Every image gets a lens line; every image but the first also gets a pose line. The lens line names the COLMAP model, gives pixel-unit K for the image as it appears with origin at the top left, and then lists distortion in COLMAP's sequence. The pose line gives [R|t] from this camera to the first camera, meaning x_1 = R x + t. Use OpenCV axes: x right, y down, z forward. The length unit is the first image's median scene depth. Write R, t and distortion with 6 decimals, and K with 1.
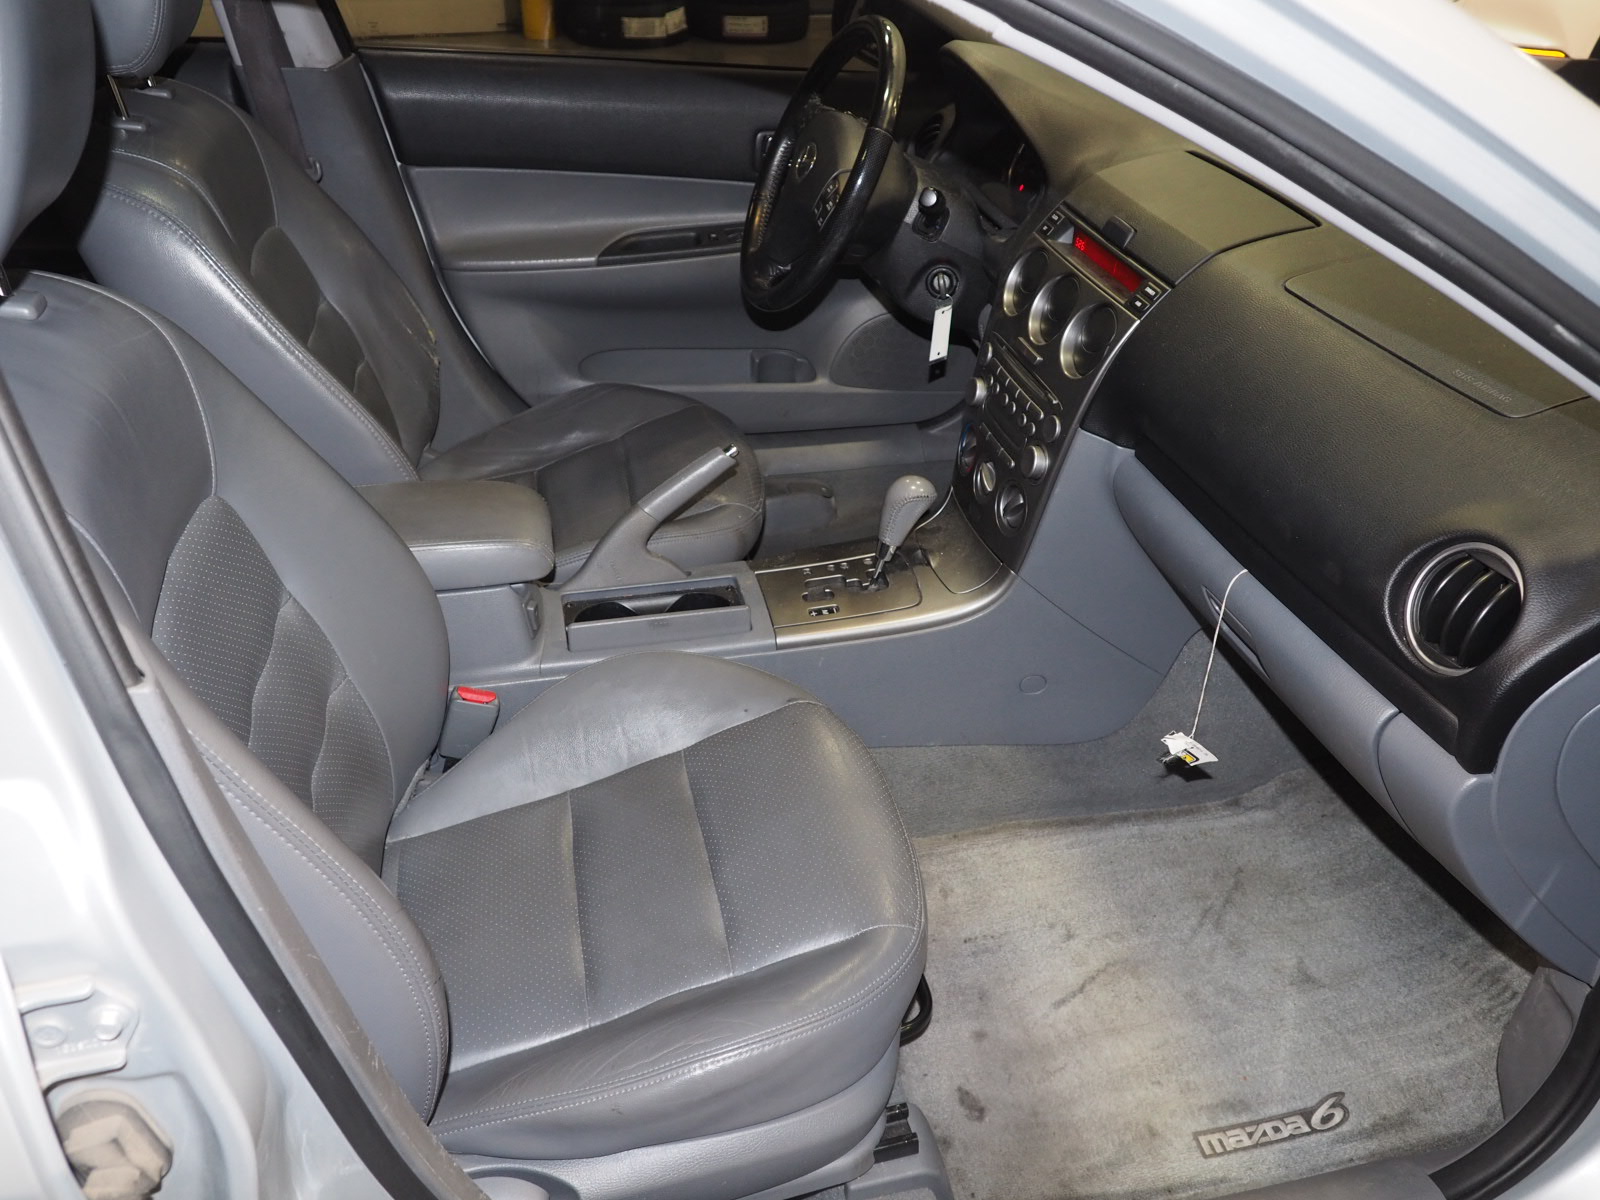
lens RADIAL K [[1280.2, 0, 798.7], [0, 1280.2, 603.9], [0, 0, 1]] dist [-0.003855, -0.021144]
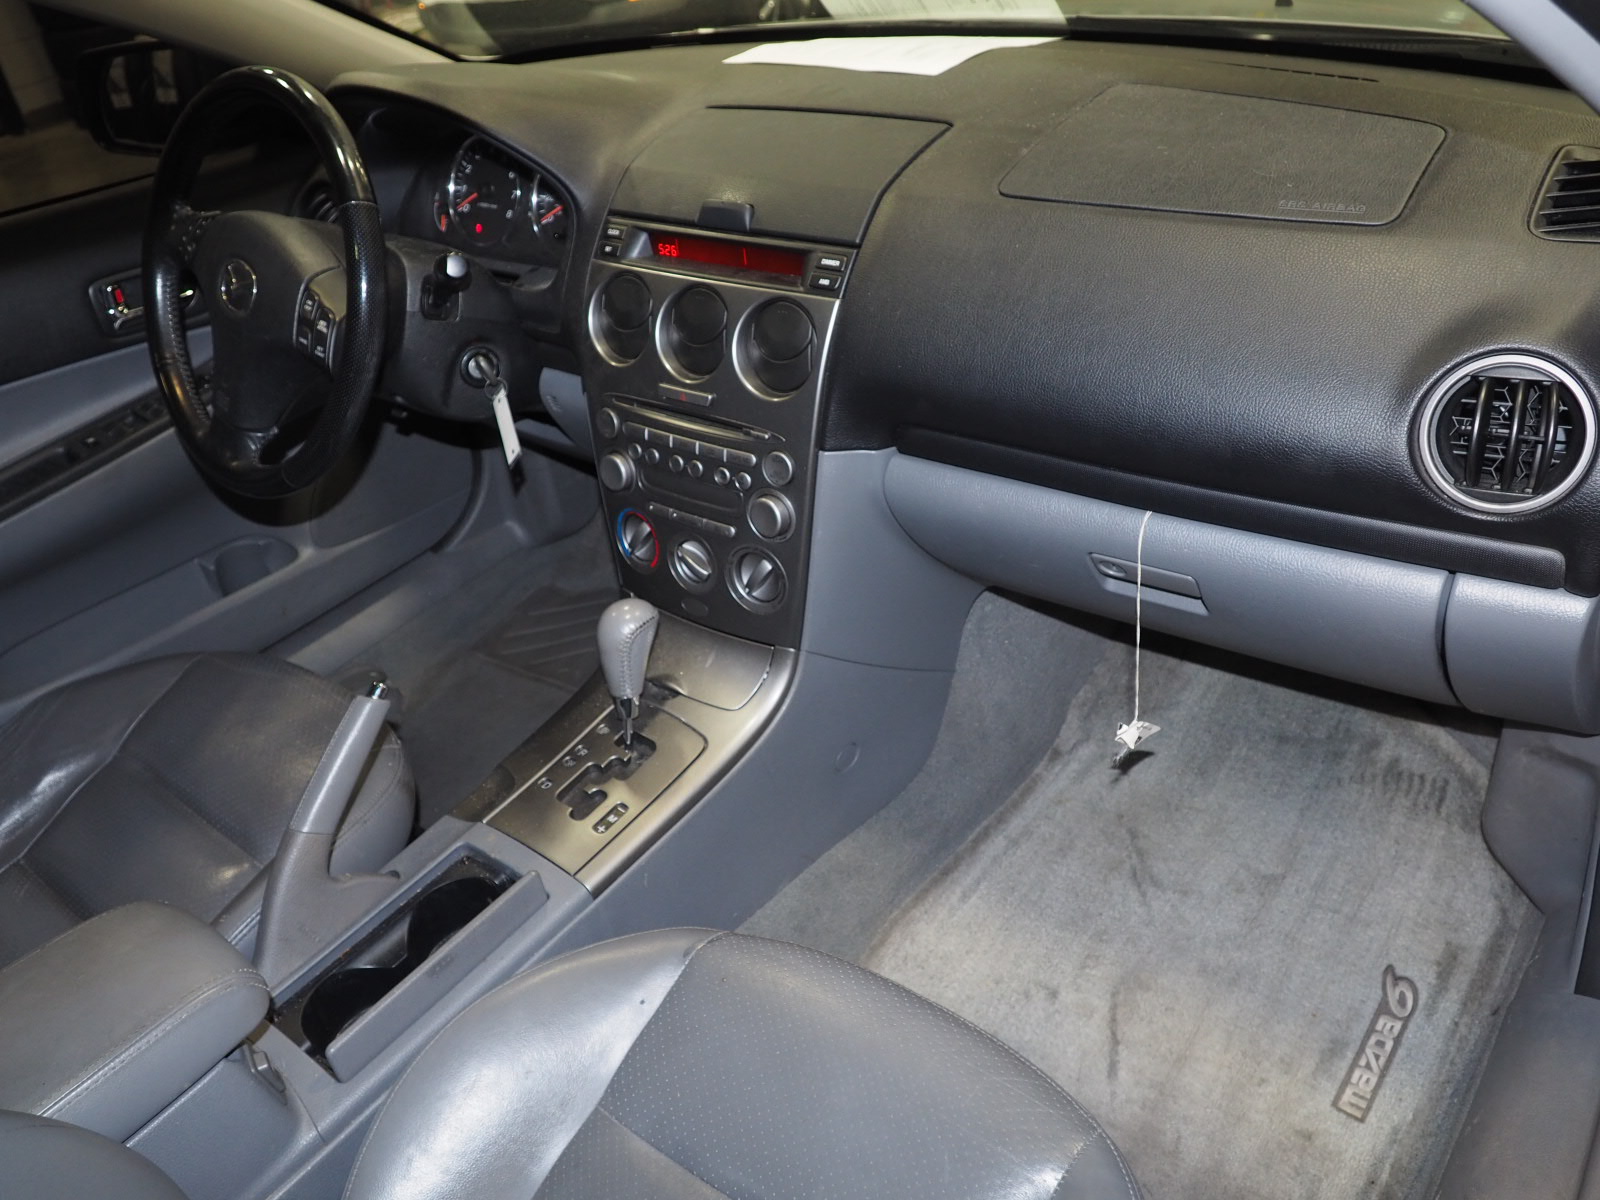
lens RADIAL K [[1280.2, 0, 799.7], [0, 1280.2, 595.2], [0, 0, 1]] dist [-0.003855, -0.021144]
pose [[0.761726, -0.458251, 0.458017, -0.187784], [0.471017, 0.877082, 0.094184, -0.133047], [-0.444879, 0.143992, 0.883940, 0.297000]]
